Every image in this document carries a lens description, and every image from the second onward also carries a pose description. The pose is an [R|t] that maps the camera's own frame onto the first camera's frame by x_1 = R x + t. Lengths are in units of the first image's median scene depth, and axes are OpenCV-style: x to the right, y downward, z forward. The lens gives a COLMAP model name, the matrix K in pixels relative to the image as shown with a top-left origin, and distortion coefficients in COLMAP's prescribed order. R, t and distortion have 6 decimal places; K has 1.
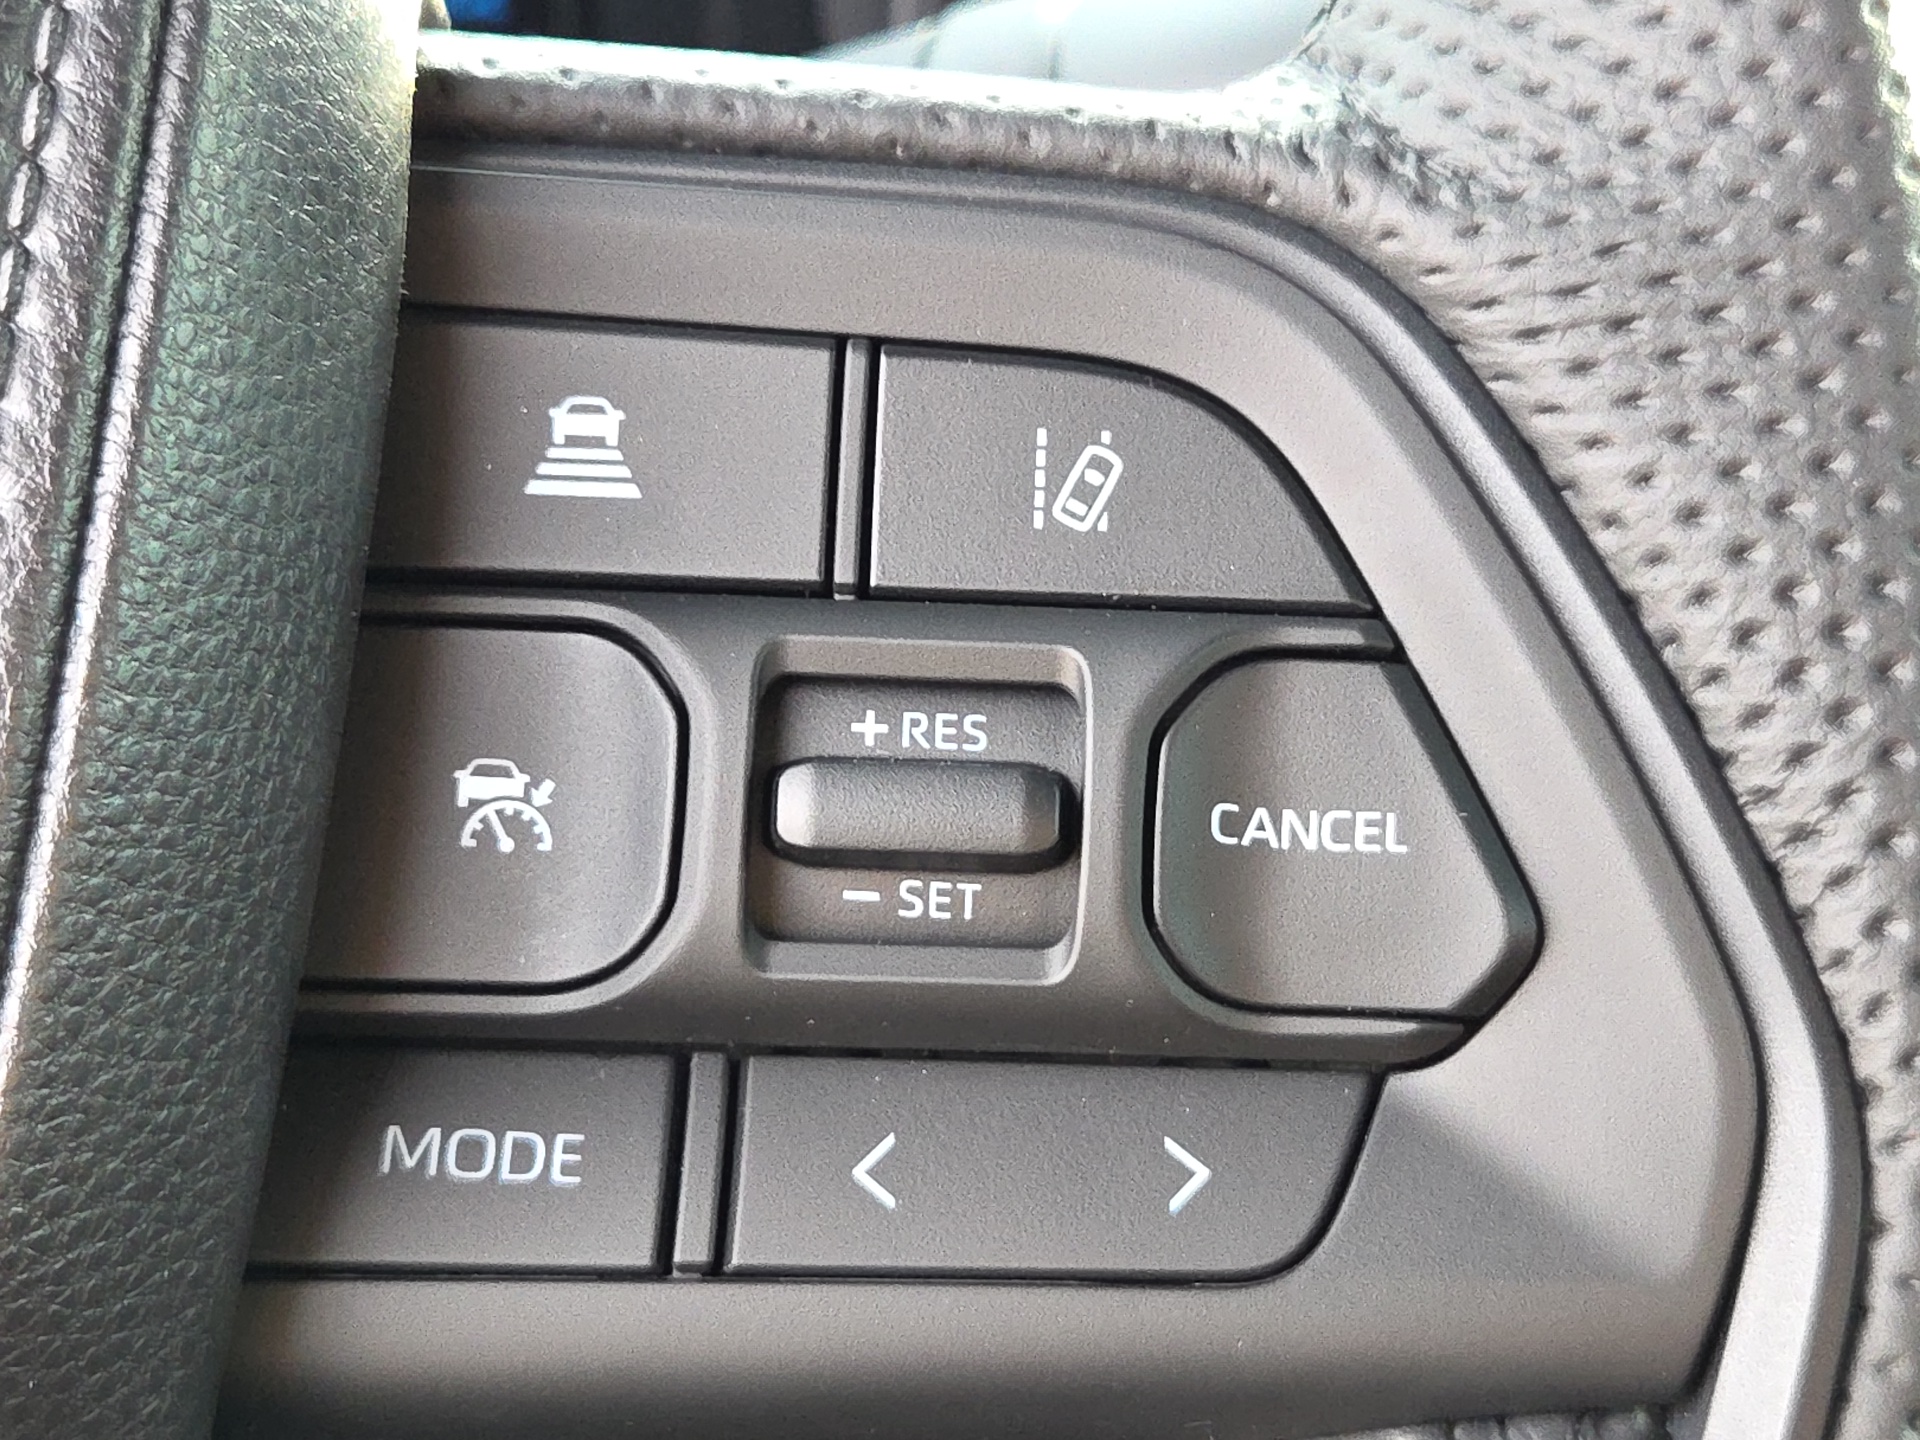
lens RADIAL K [[3332.3, 0, 964.5], [0, 3332.3, 711.9], [0, 0, 1]] dist [0.142601, 0.000000]
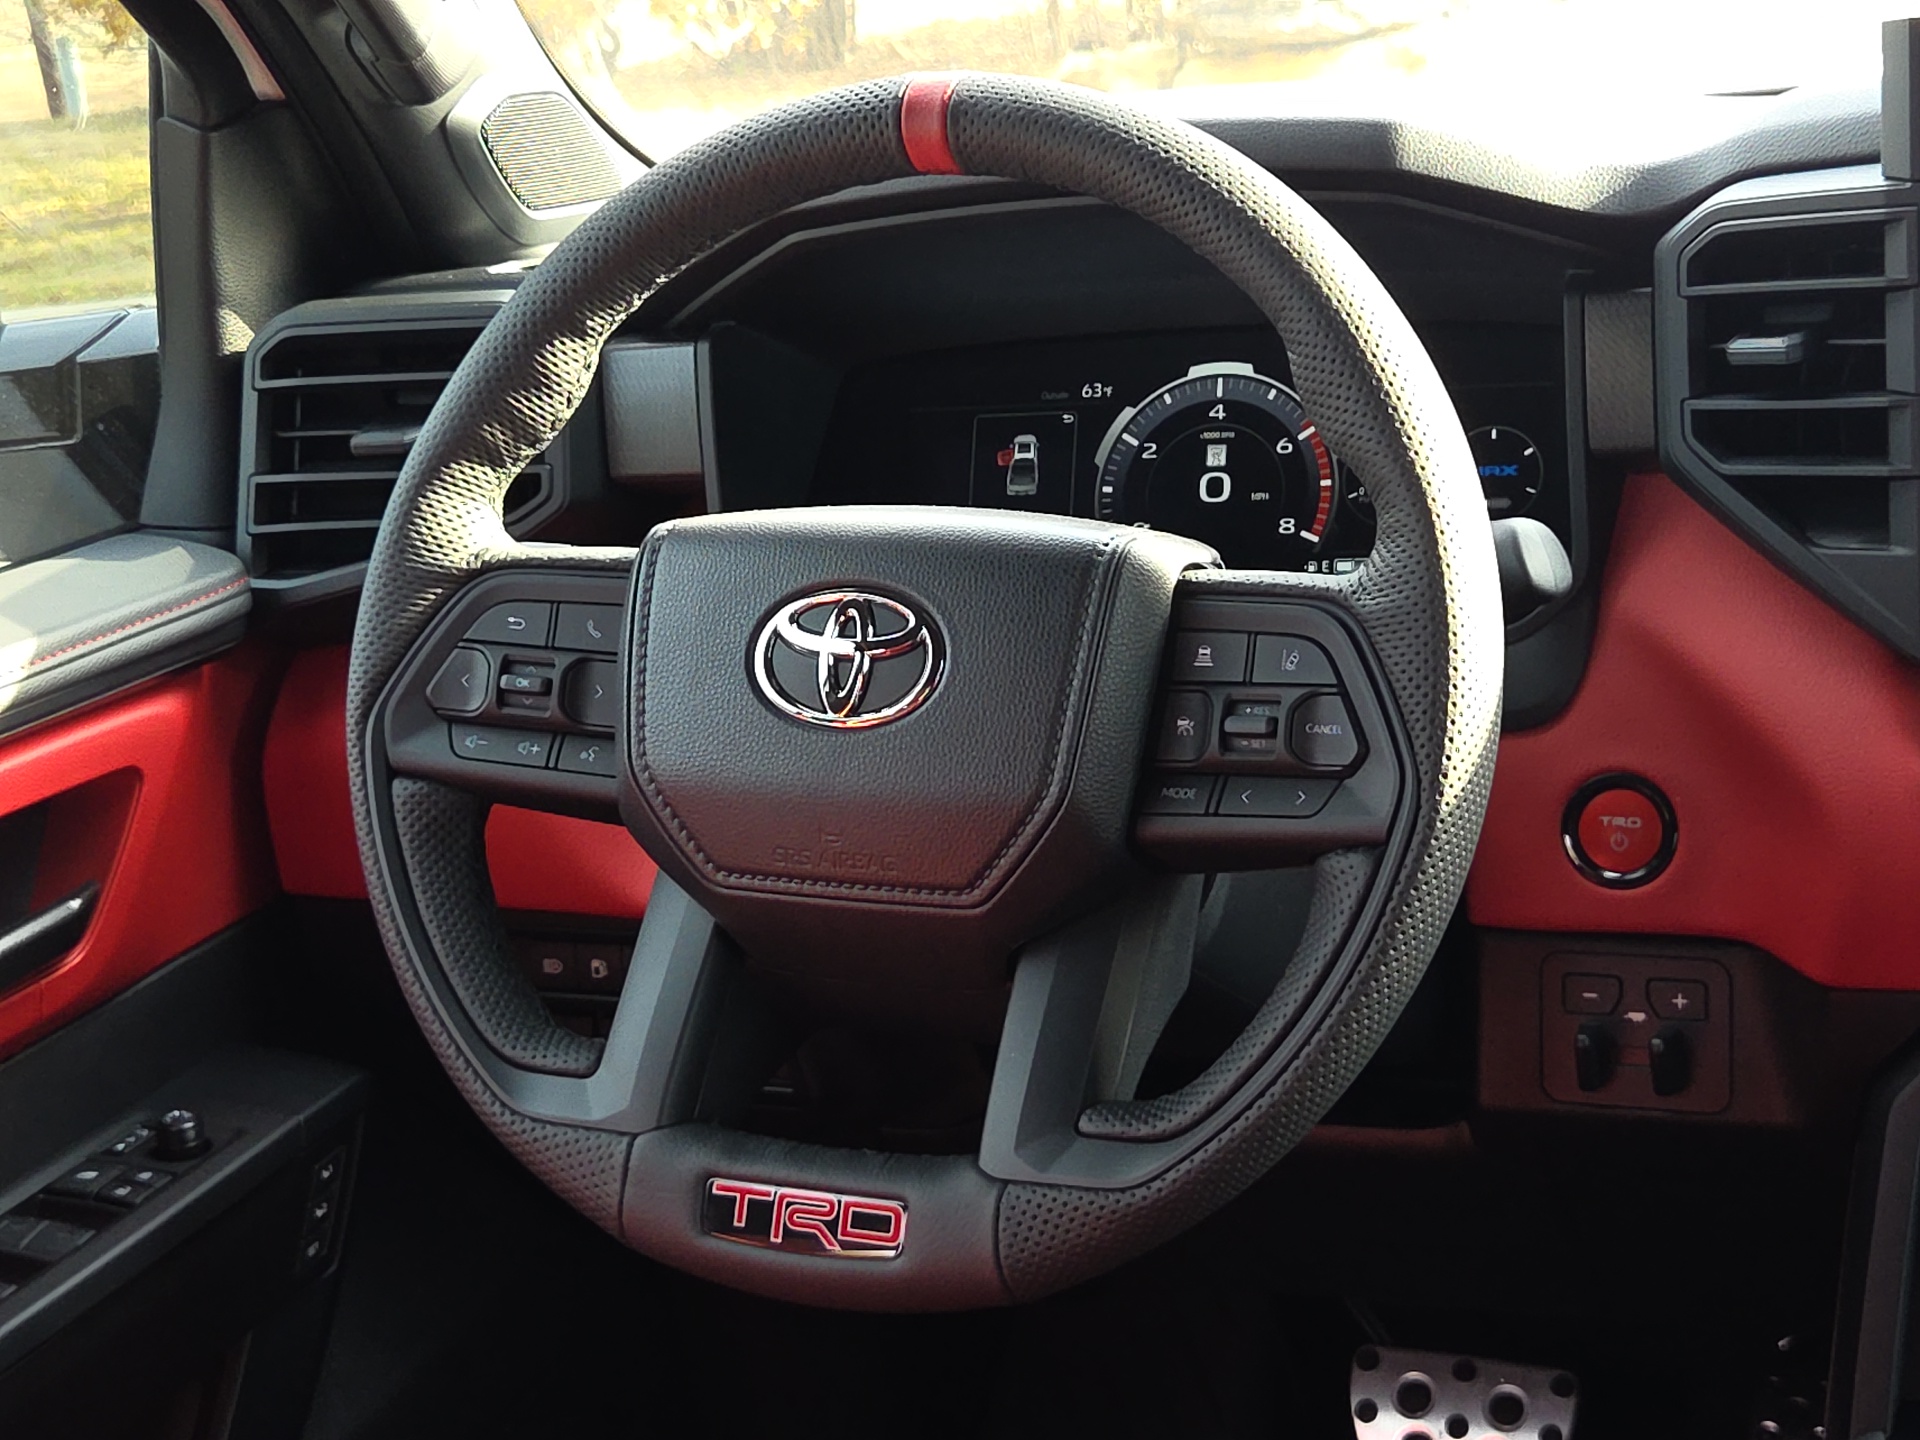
lens RADIAL K [[3087.7, 0, 968.4], [0, 3087.7, 664.8], [0, 0, 1]] dist [0.103187, 0.000000]
pose [[0.825612, -0.021474, -0.563830, 2.251900], [-0.010883, 0.998484, -0.053965, 0.192663], [0.564134, 0.050690, 0.824126, -3.084650]]
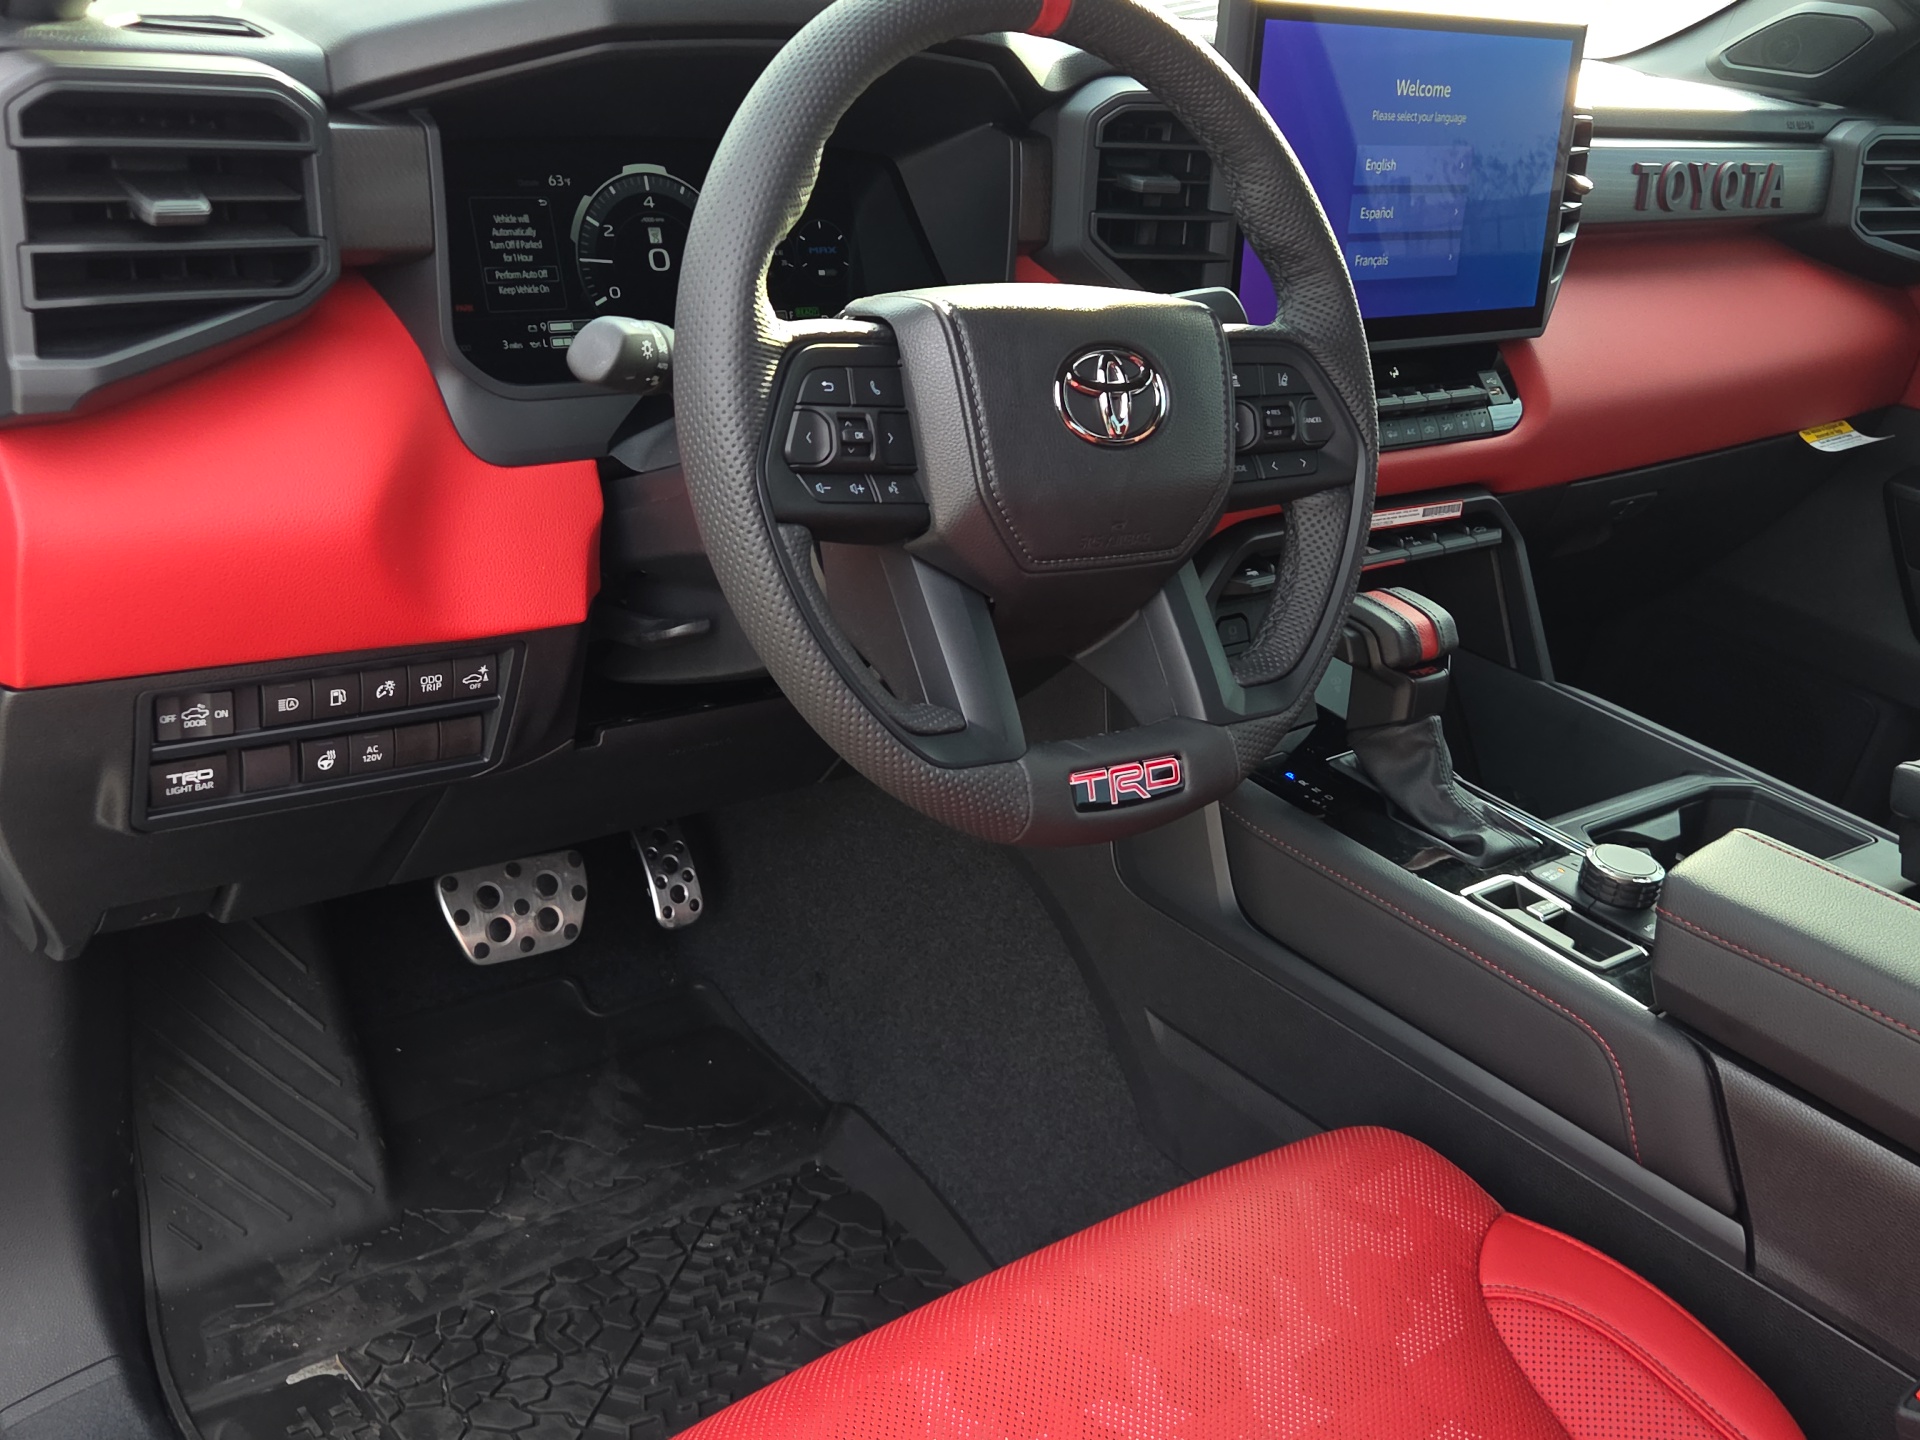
lens RADIAL K [[1953.8, 0, 964.2], [0, 1953.8, 713.1], [0, 0, 1]] dist [0.049892, 0.000000]
pose [[0.870567, -0.155866, 0.466711, -3.031746], [0.082590, 0.981334, 0.173675, -0.165898], [-0.485069, -0.112650, 0.867190, -2.884775]]
